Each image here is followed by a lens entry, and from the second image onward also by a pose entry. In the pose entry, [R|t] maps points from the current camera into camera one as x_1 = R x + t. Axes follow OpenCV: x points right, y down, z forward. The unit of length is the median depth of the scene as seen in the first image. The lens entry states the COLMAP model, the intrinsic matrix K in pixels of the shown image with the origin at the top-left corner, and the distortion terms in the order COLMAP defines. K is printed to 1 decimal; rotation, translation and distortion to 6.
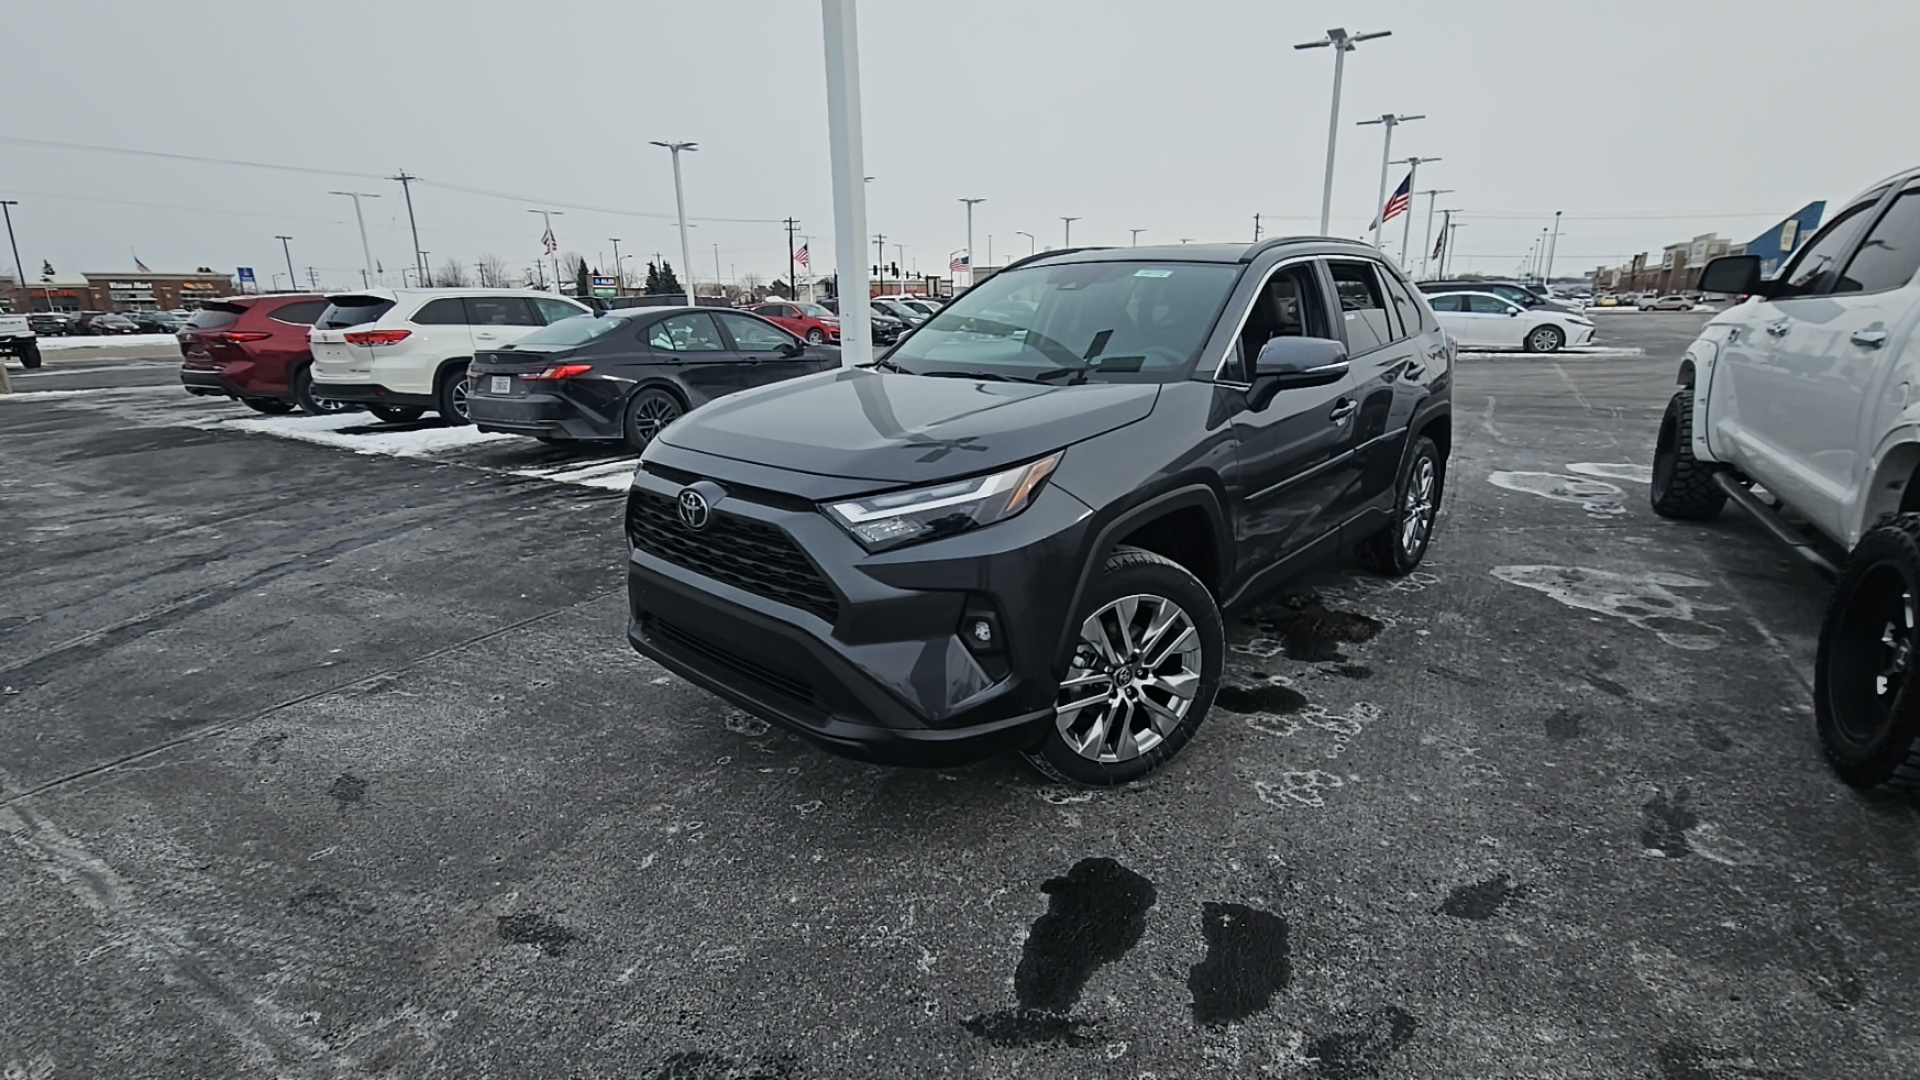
lens RADIAL K [[849.5, 0, 976.9], [0, 849.5, 531.8], [0, 0, 1]] dist [0.008877, -0.006649]
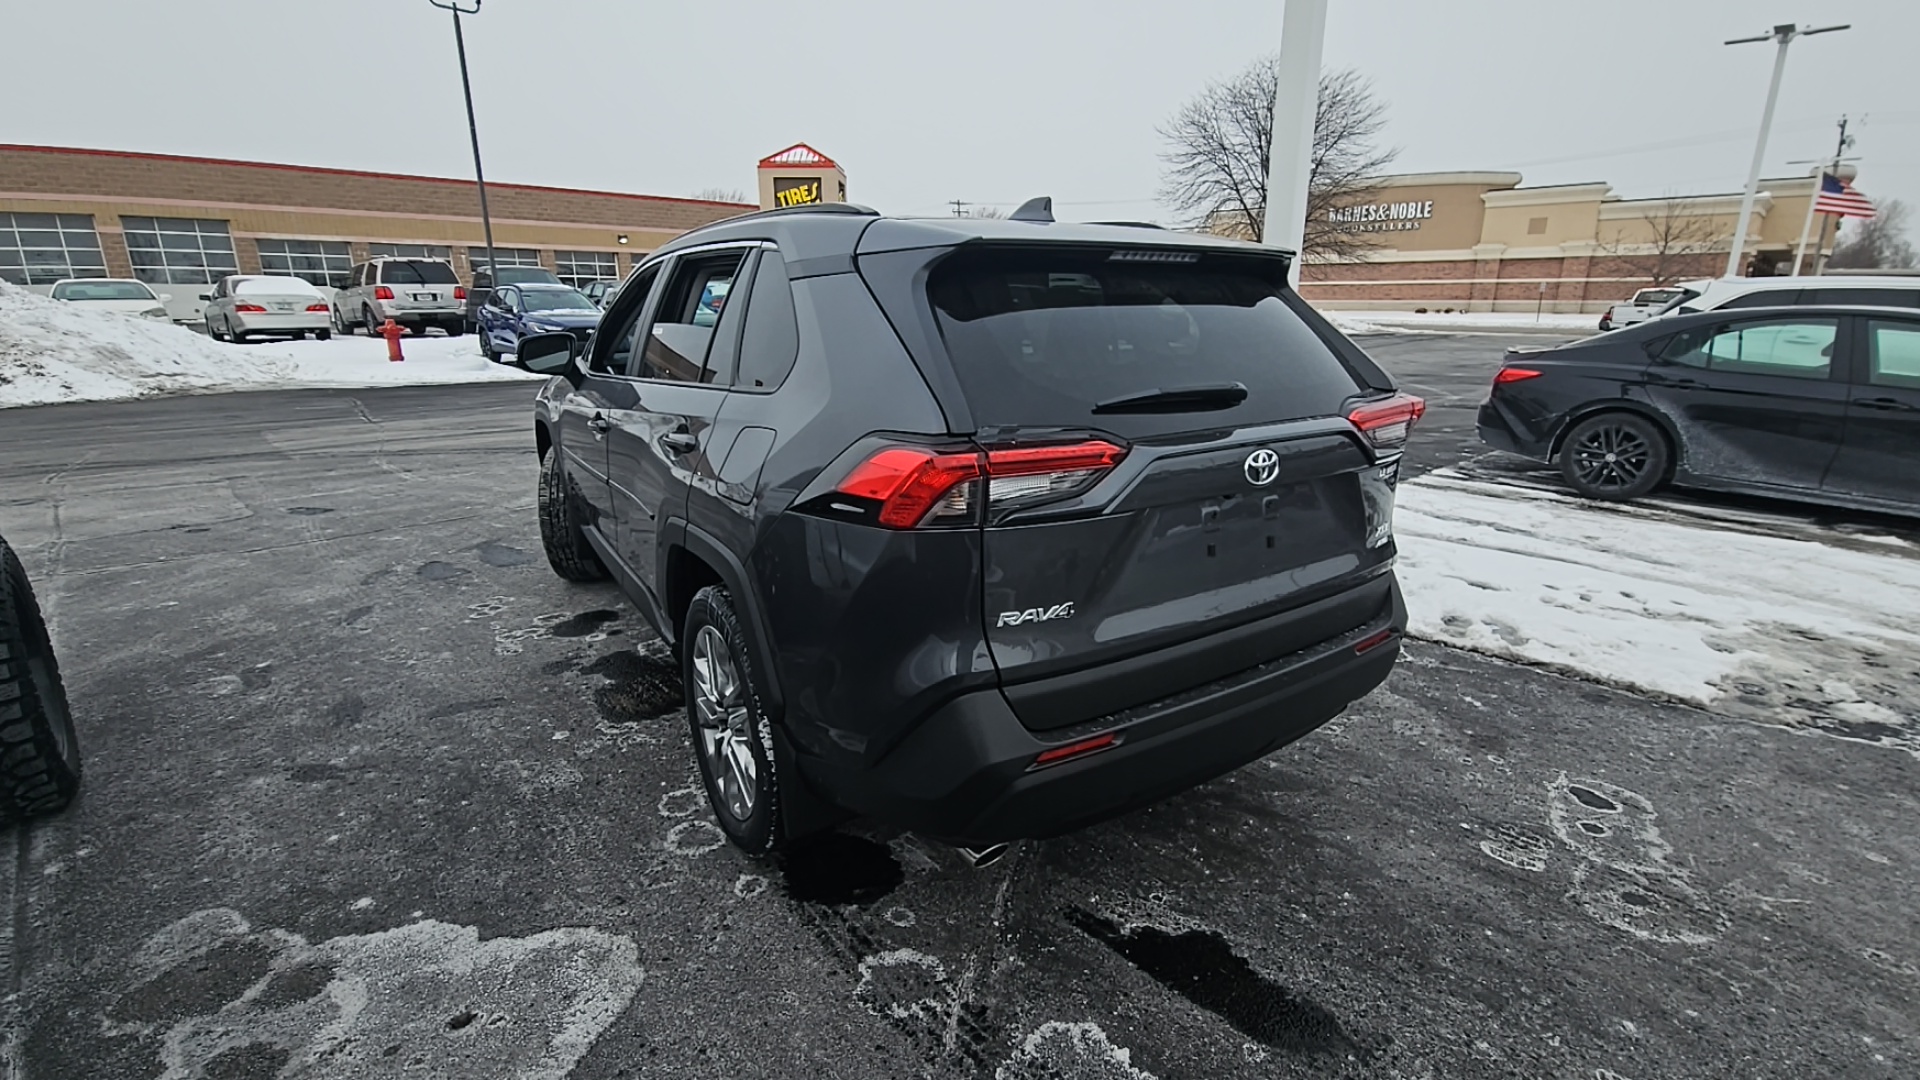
lens RADIAL K [[849.5, 0, 985.2], [0, 849.5, 540.5], [0, 0, 1]] dist [0.008877, -0.006649]
pose [[-0.241507, 0.280061, -0.929107, 1.348408], [-0.255851, 0.905194, 0.339357, -0.498240], [0.936064, 0.319670, -0.146957, 1.734433]]
